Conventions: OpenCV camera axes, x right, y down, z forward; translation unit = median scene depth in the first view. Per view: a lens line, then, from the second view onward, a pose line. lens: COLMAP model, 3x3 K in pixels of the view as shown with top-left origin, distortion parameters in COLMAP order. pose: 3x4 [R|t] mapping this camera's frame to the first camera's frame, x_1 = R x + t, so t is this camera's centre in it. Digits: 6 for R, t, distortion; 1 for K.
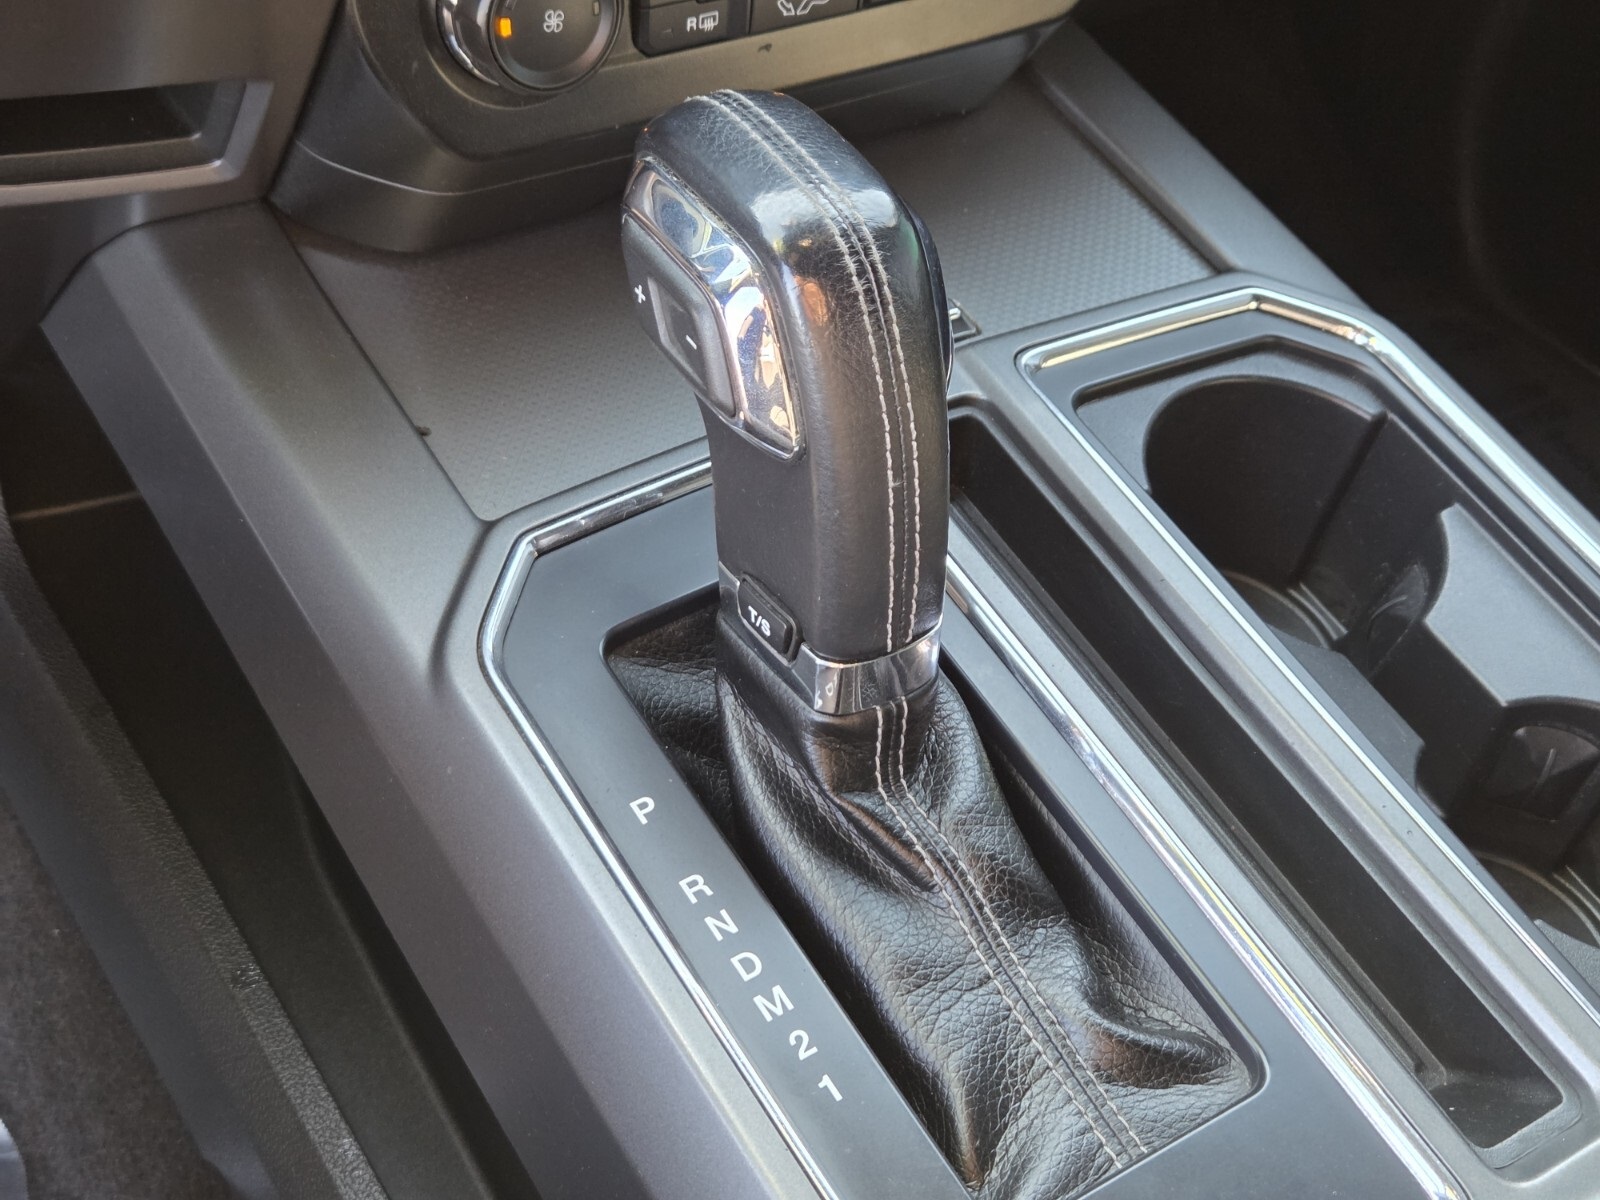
lens RADIAL K [[2319.7, 0, 797.9], [0, 2319.7, 593.2], [0, 0, 1]] dist [0.228551, -0.899784]
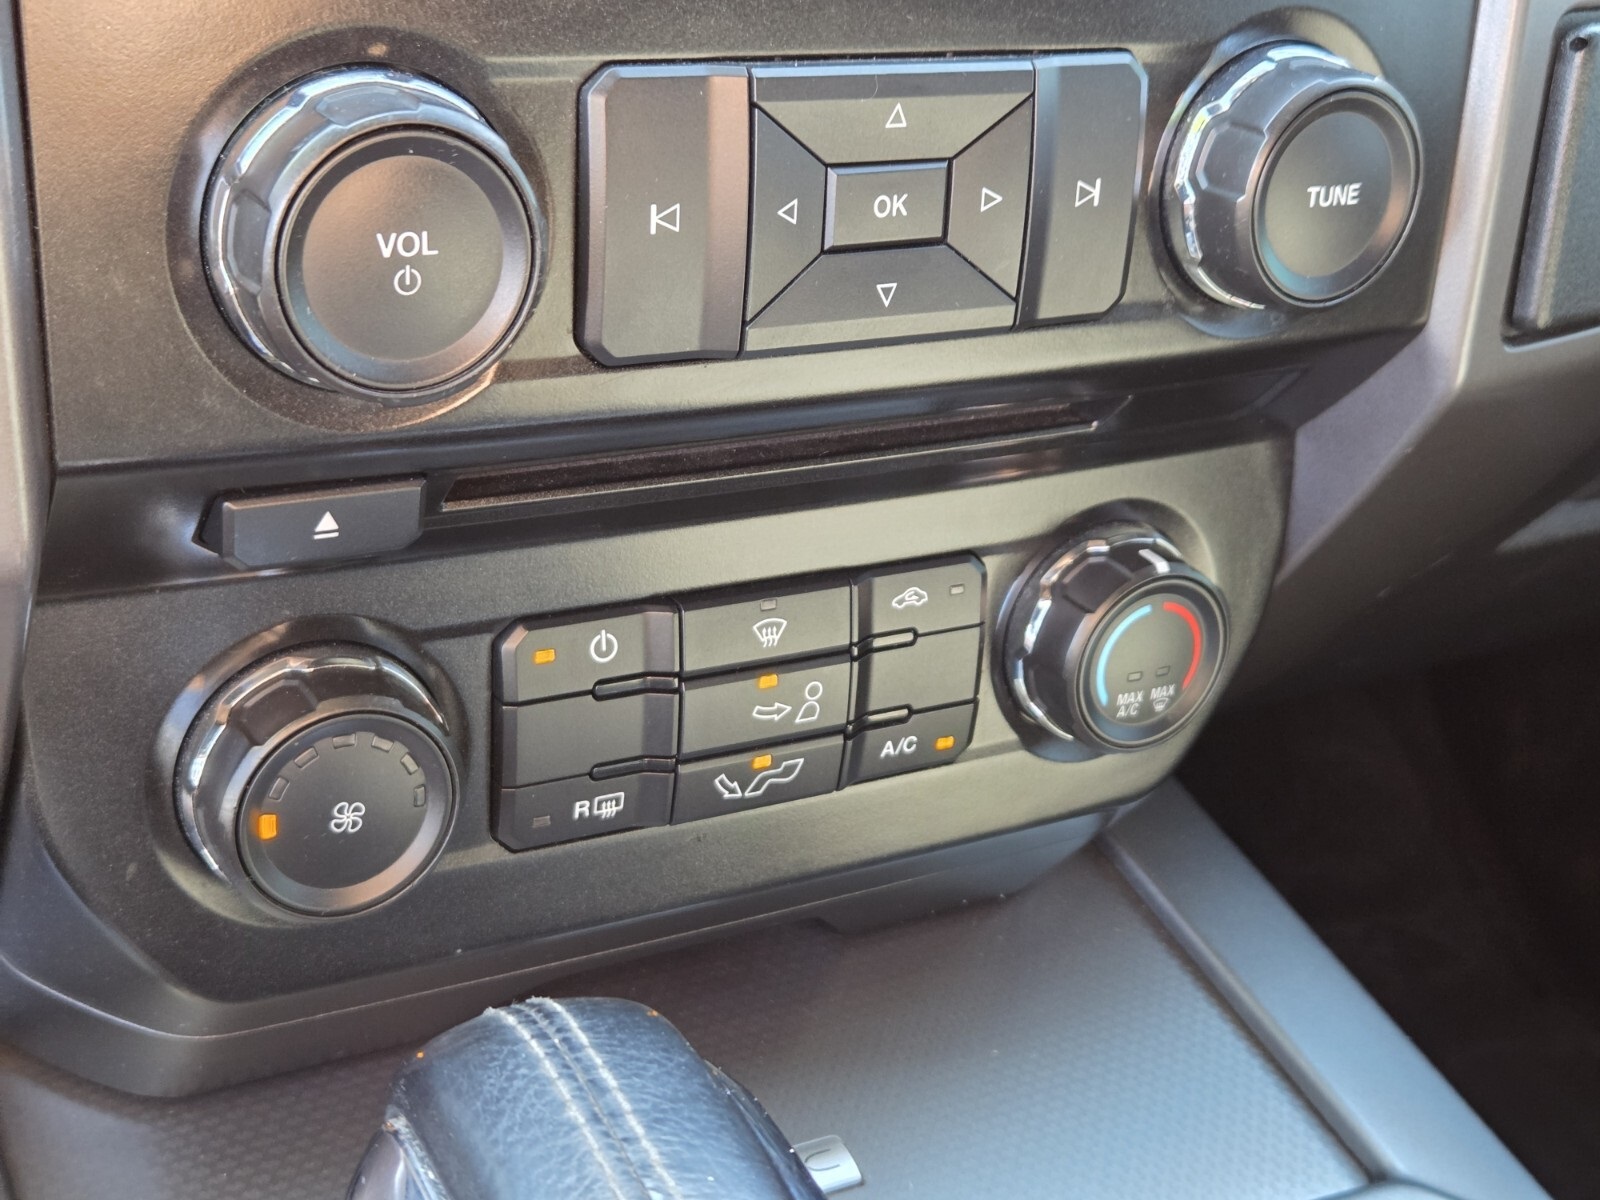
lens RADIAL K [[2319.7, 0, 797.9], [0, 2319.7, 593.2], [0, 0, 1]] dist [0.228551, -0.899784]
pose [[0.997022, 0.059812, -0.048689, 0.048000], [-0.069318, 0.971714, -0.225760, -0.166497], [0.033809, 0.228463, 0.972965, 0.360176]]
